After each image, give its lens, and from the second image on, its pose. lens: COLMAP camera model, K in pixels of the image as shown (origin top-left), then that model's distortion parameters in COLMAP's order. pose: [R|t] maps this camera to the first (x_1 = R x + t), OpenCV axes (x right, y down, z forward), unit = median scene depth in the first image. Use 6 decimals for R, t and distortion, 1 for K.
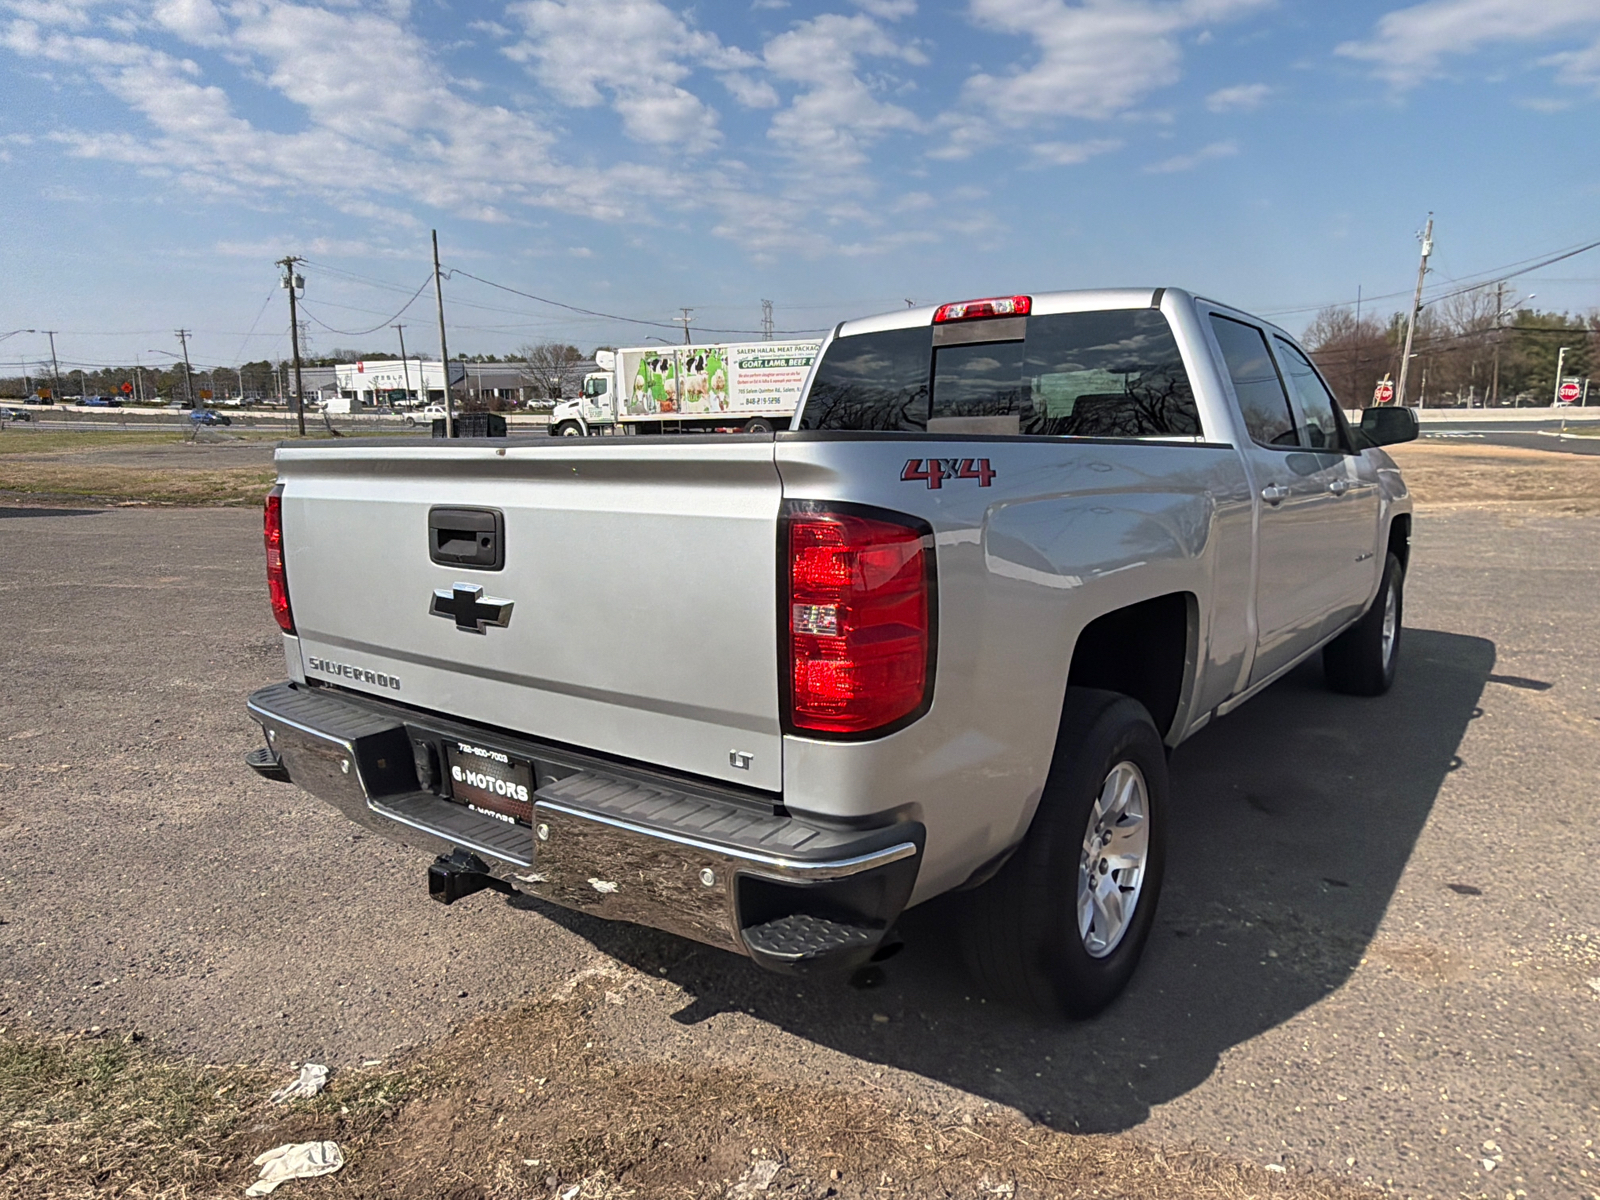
lens RADIAL K [[1077.9, 0, 810.0], [0, 1077.9, 625.7], [0, 0, 1]] dist [0.000967, 0.001871]
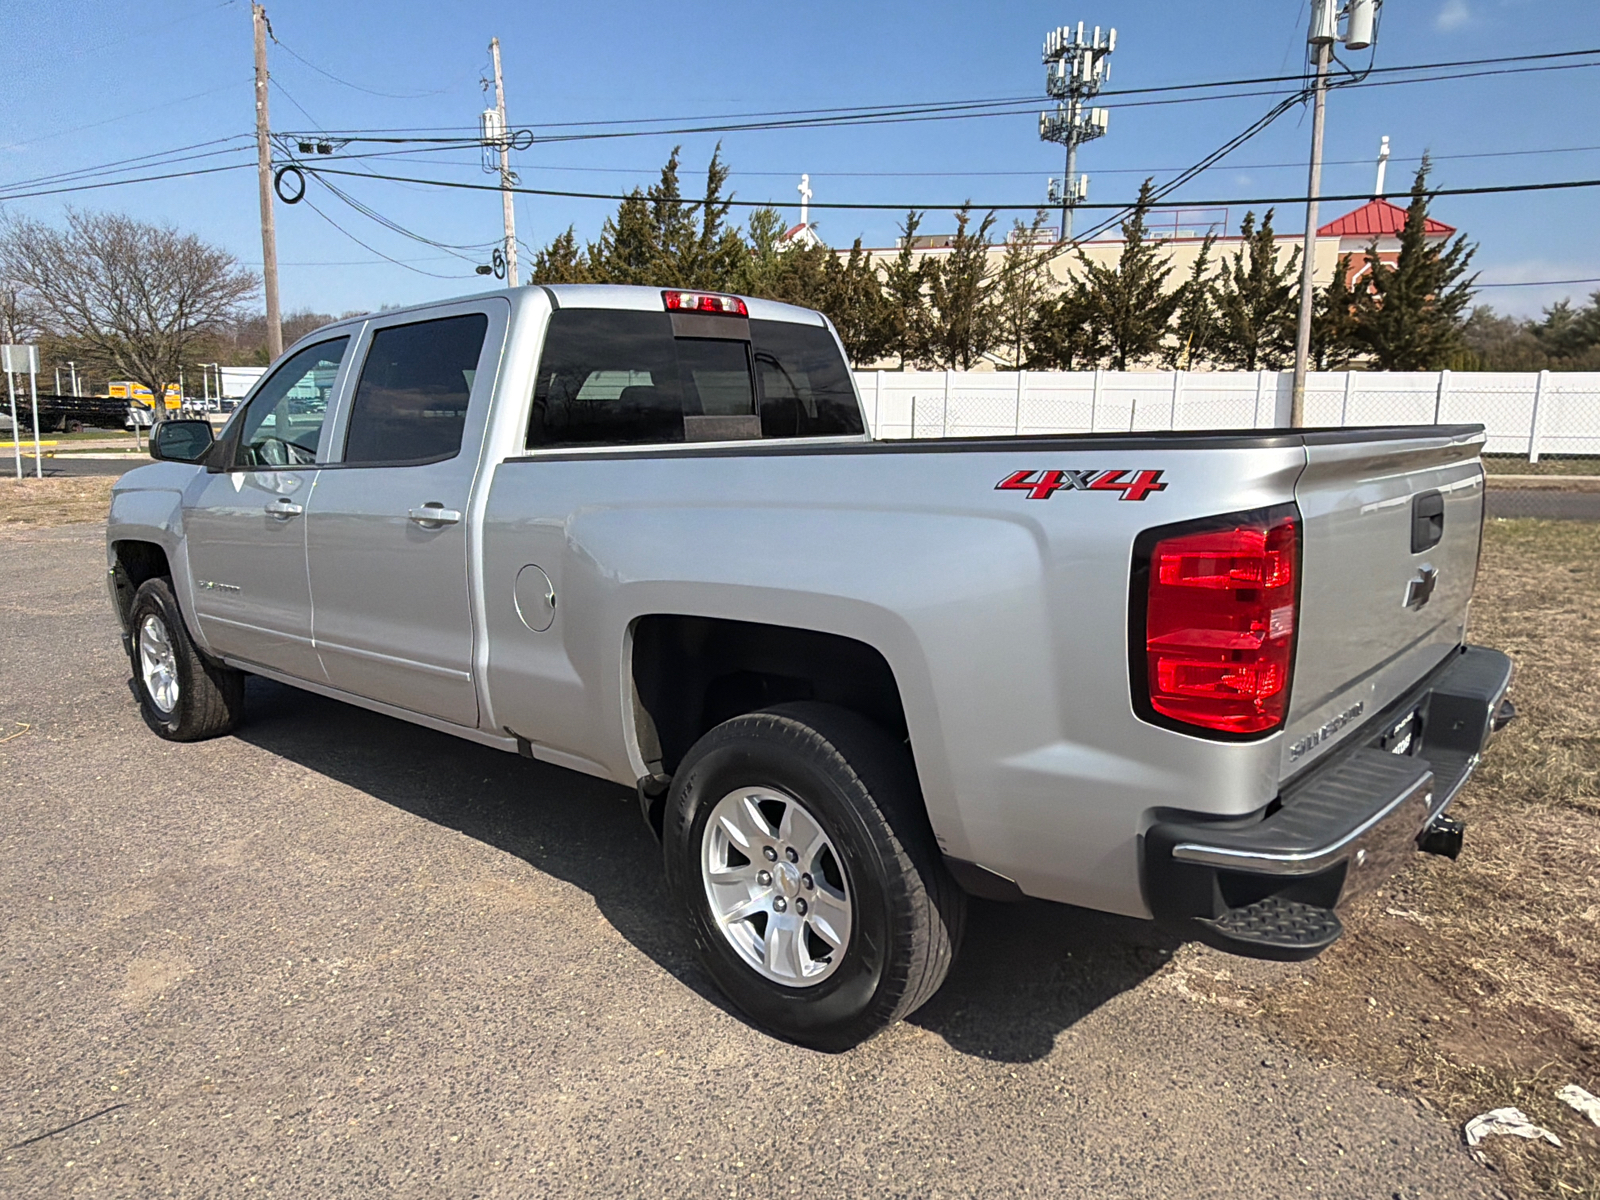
lens RADIAL K [[1077.9, 0, 793.8], [0, 1077.9, 601.2], [0, 0, 1]] dist [0.000967, 0.001871]
pose [[0.062224, -0.151727, 0.986462, -0.992234], [0.182074, 0.973517, 0.138251, -0.185152], [-0.981314, 0.171007, 0.088202, 1.065520]]
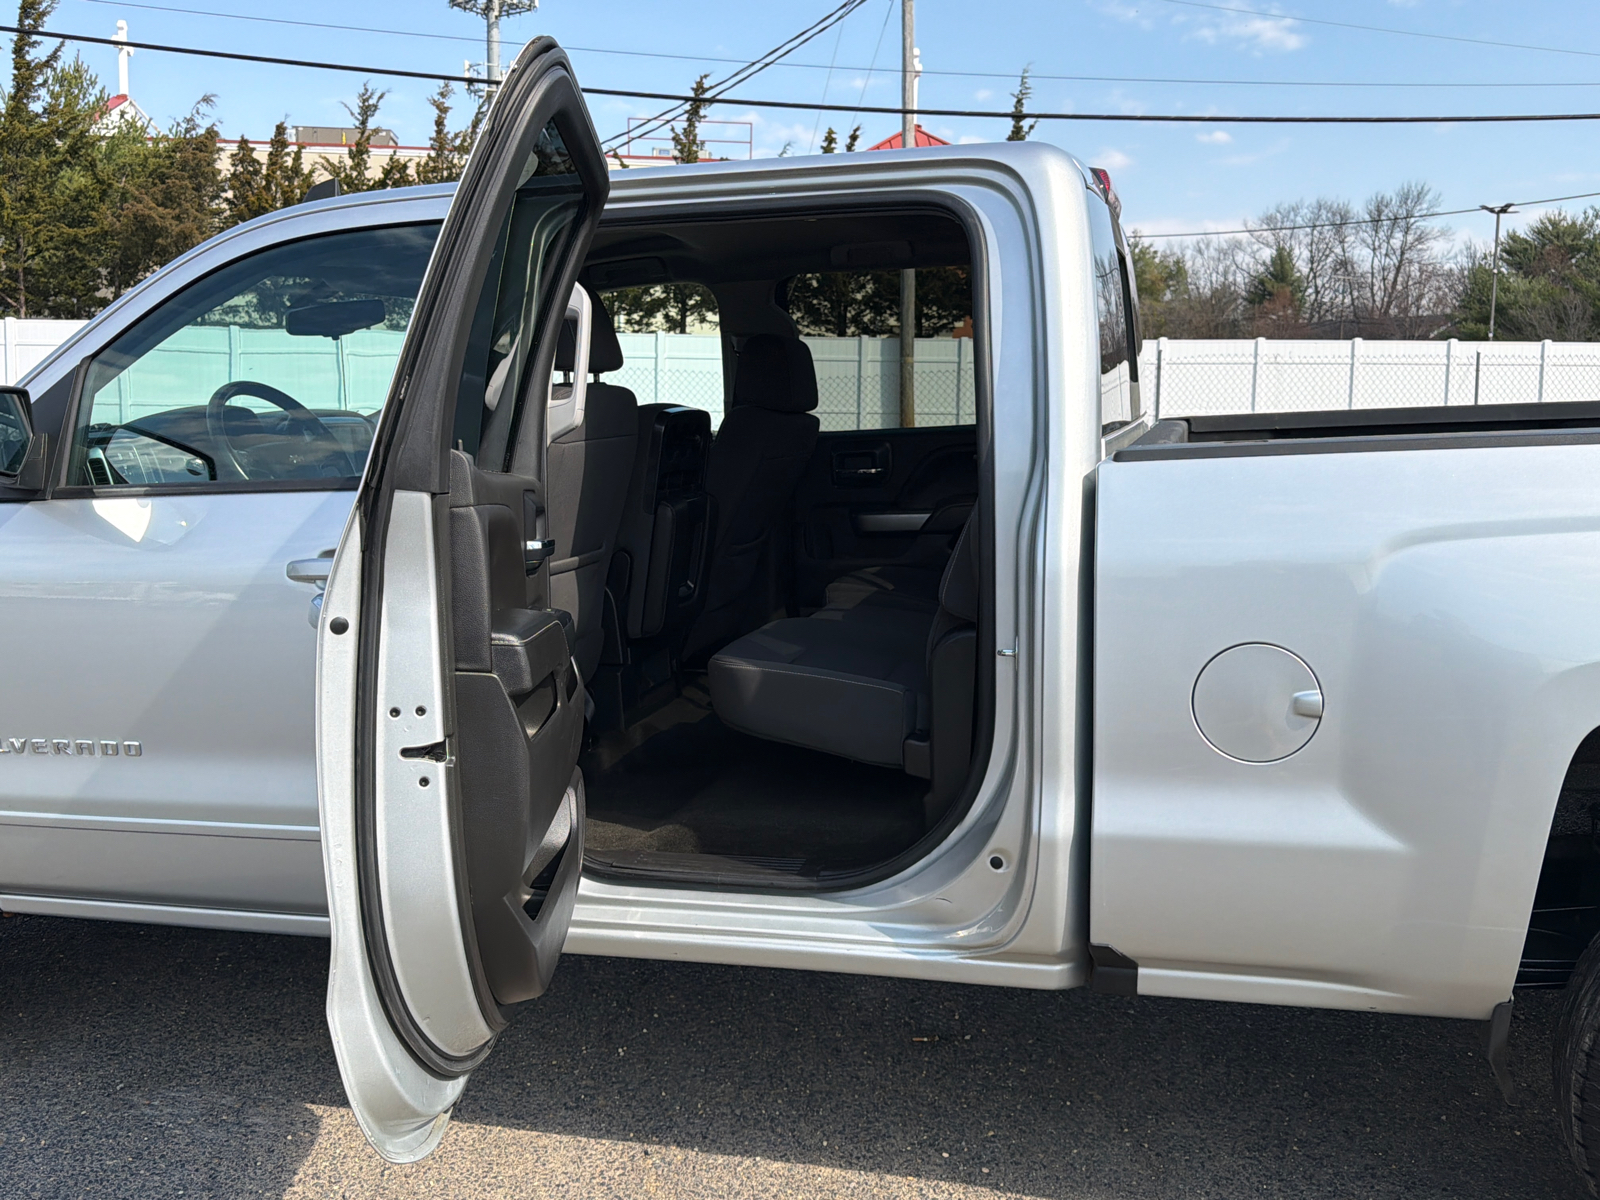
lens RADIAL K [[1524.4, 0, 774.4], [0, 1524.4, 613.4], [0, 0, 1]] dist [0.023420, 0.000000]
pose [[-0.380618, -0.112645, 0.917846, -0.663221], [0.177737, 0.965136, 0.192154, -0.322649], [-0.907491, 0.236272, -0.347327, 1.820423]]
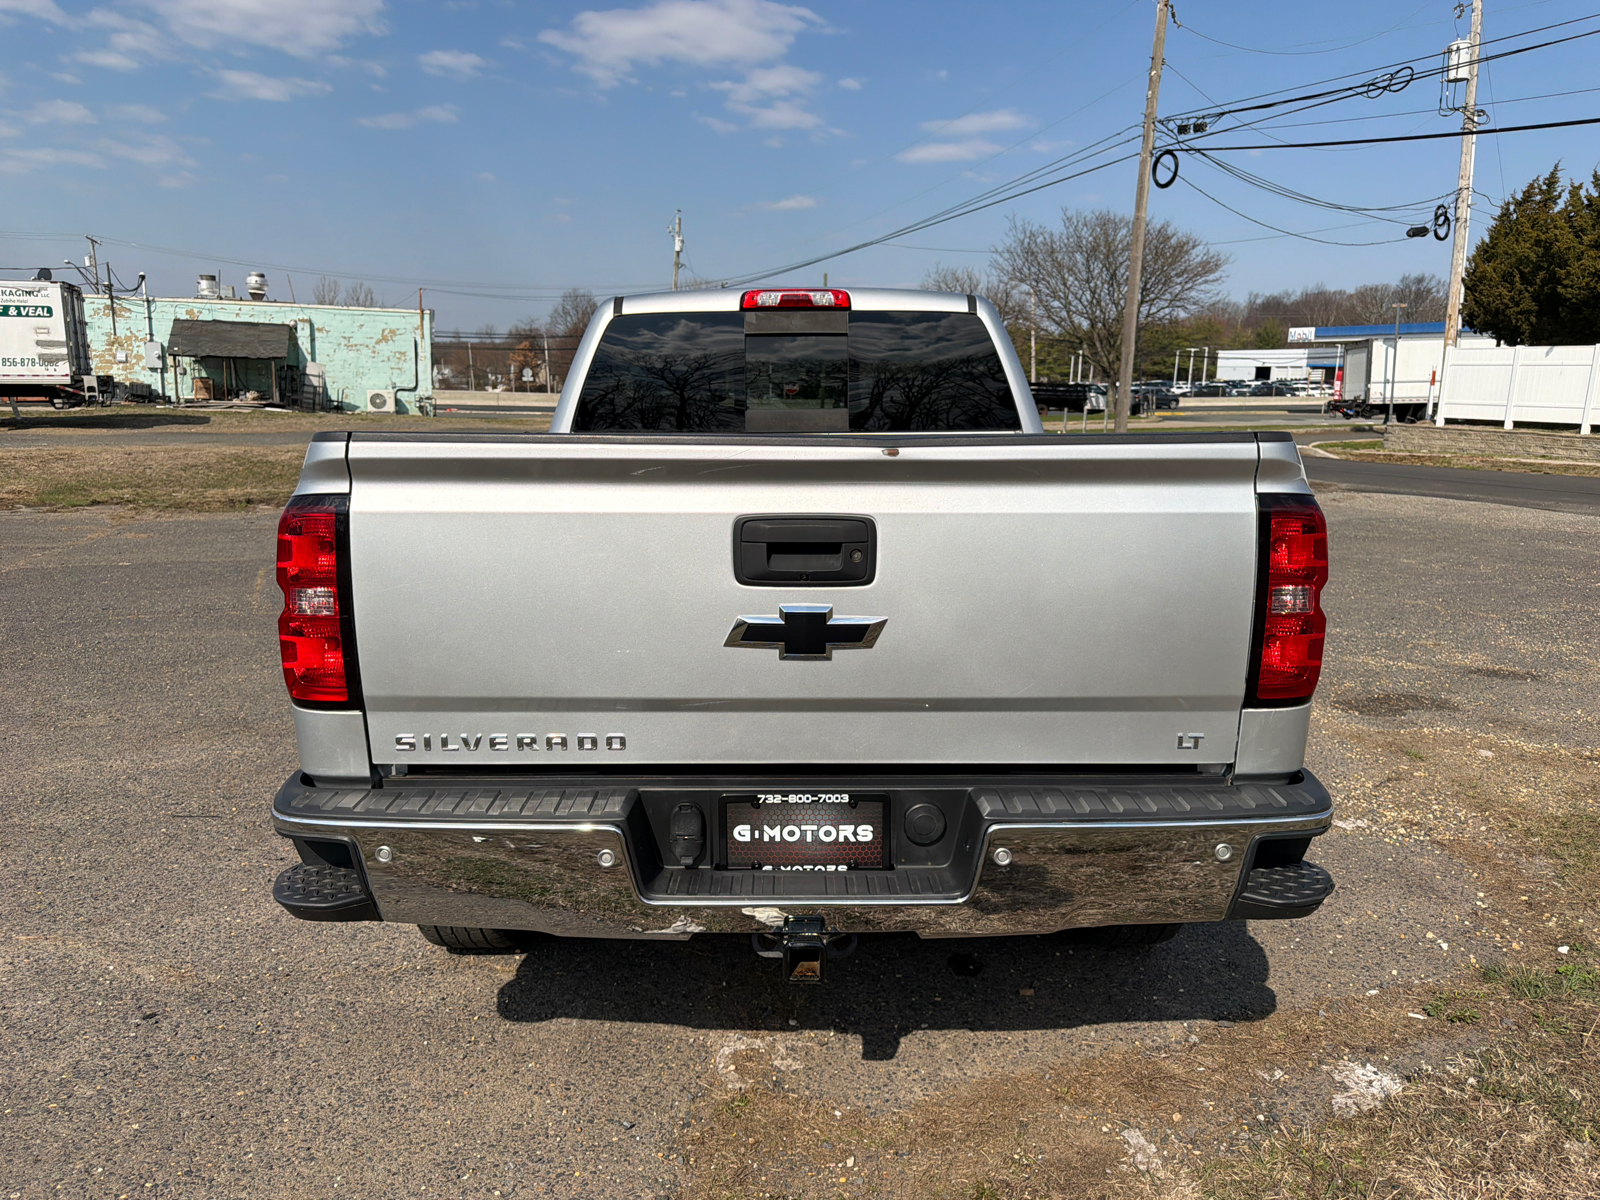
lens RADIAL K [[1163.9, 0, 808.8], [0, 1163.9, 589.4], [0, 0, 1]] dist [0.028895, -0.035679]
pose [[0.782202, -0.078513, 0.618058, -0.620404], [0.093632, 0.995575, 0.007971, -0.040001], [-0.615949, 0.051635, 0.786092, 0.186115]]
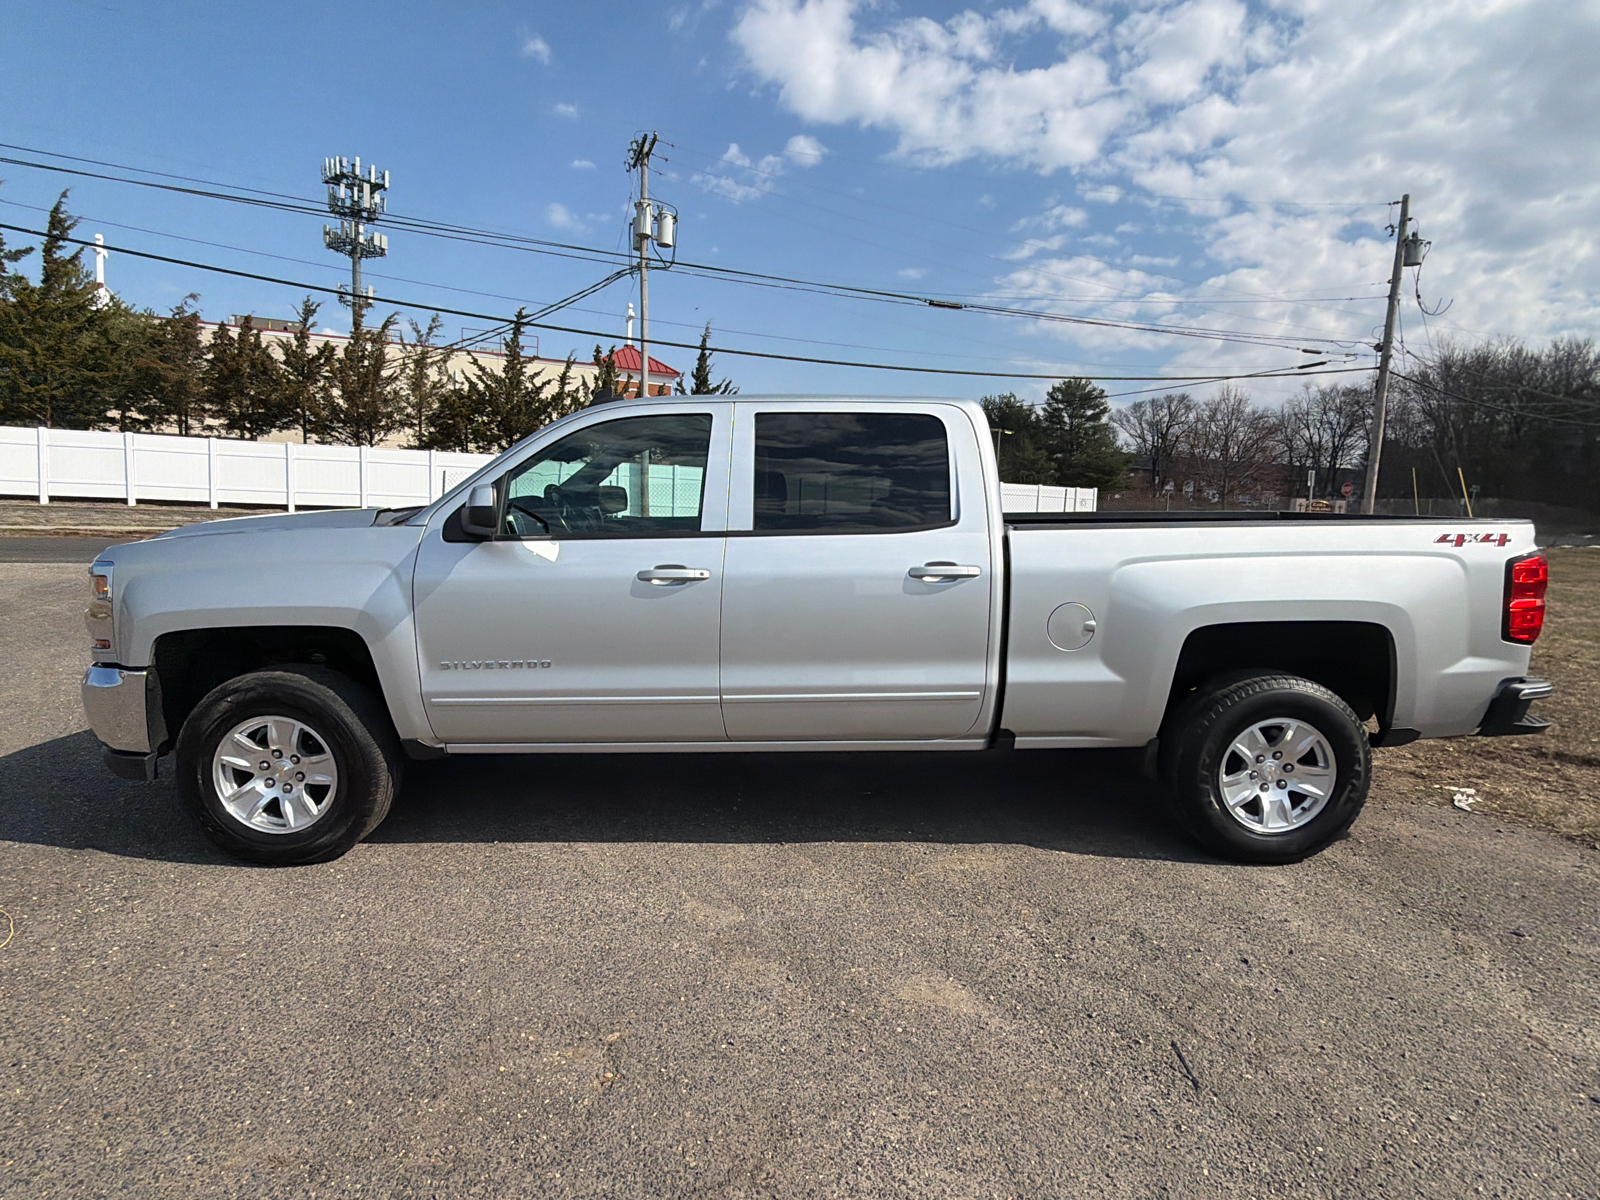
lens RADIAL K [[859.2, 0, 795.1], [0, 859.2, 606.4], [0, 0, 1]] dist [-0.003247, 0.003773]
pose [[-0.635457, -0.094501, 0.766332, -0.670989], [0.124400, 0.966987, 0.222400, -0.397697], [-0.762050, 0.236657, -0.602722, 2.245830]]
